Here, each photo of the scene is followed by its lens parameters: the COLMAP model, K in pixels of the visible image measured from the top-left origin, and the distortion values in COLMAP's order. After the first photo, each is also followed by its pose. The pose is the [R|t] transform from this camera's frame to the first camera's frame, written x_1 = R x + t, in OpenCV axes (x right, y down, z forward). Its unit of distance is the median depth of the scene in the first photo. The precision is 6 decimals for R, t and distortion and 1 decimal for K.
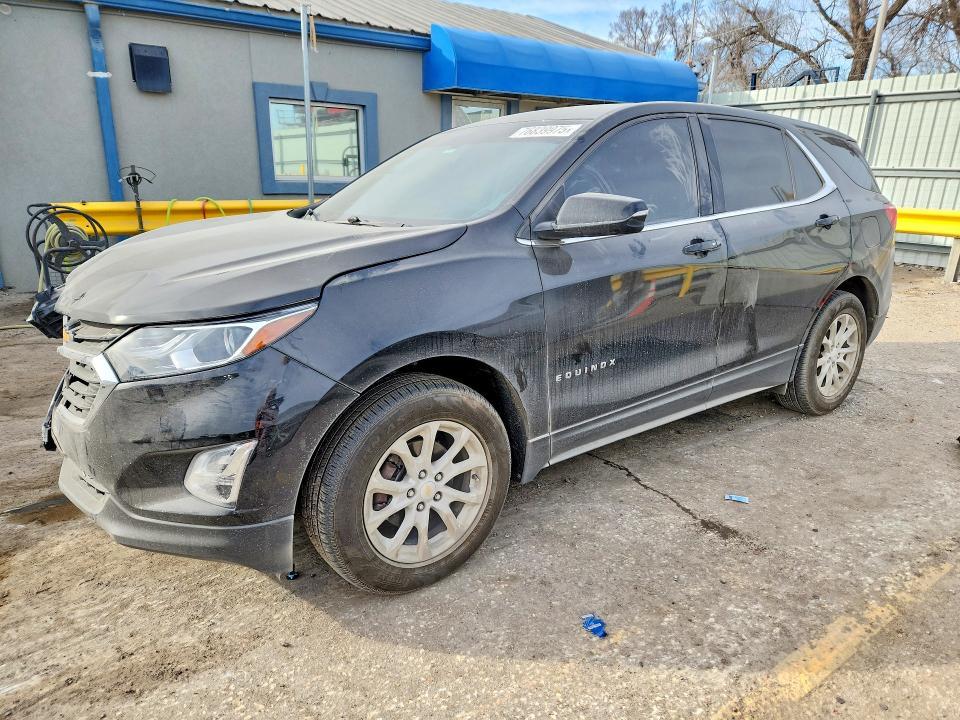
lens RADIAL K [[615.6, 0, 482.8], [0, 615.6, 361.7], [0, 0, 1]] dist [-0.001413, -0.003169]
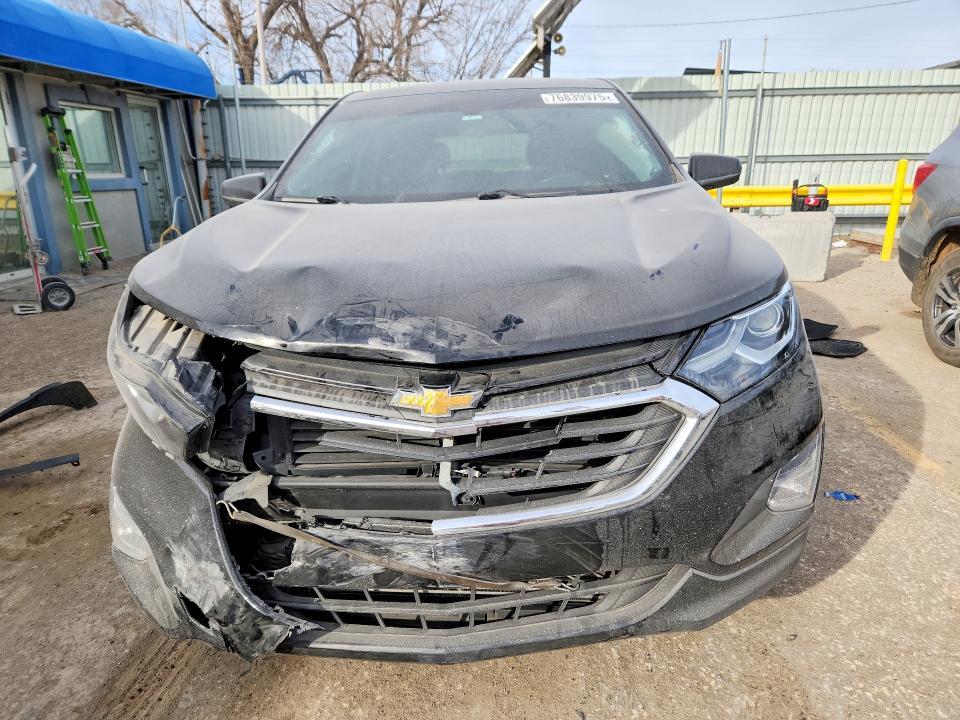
lens RADIAL K [[615.6, 0, 482.8], [0, 615.6, 361.7], [0, 0, 1]] dist [-0.001413, -0.003169]
pose [[0.663664, -0.236585, 0.709632, -0.903057], [0.235268, 0.966541, 0.102209, -0.110930], [-0.710070, 0.099121, 0.697120, 0.487123]]
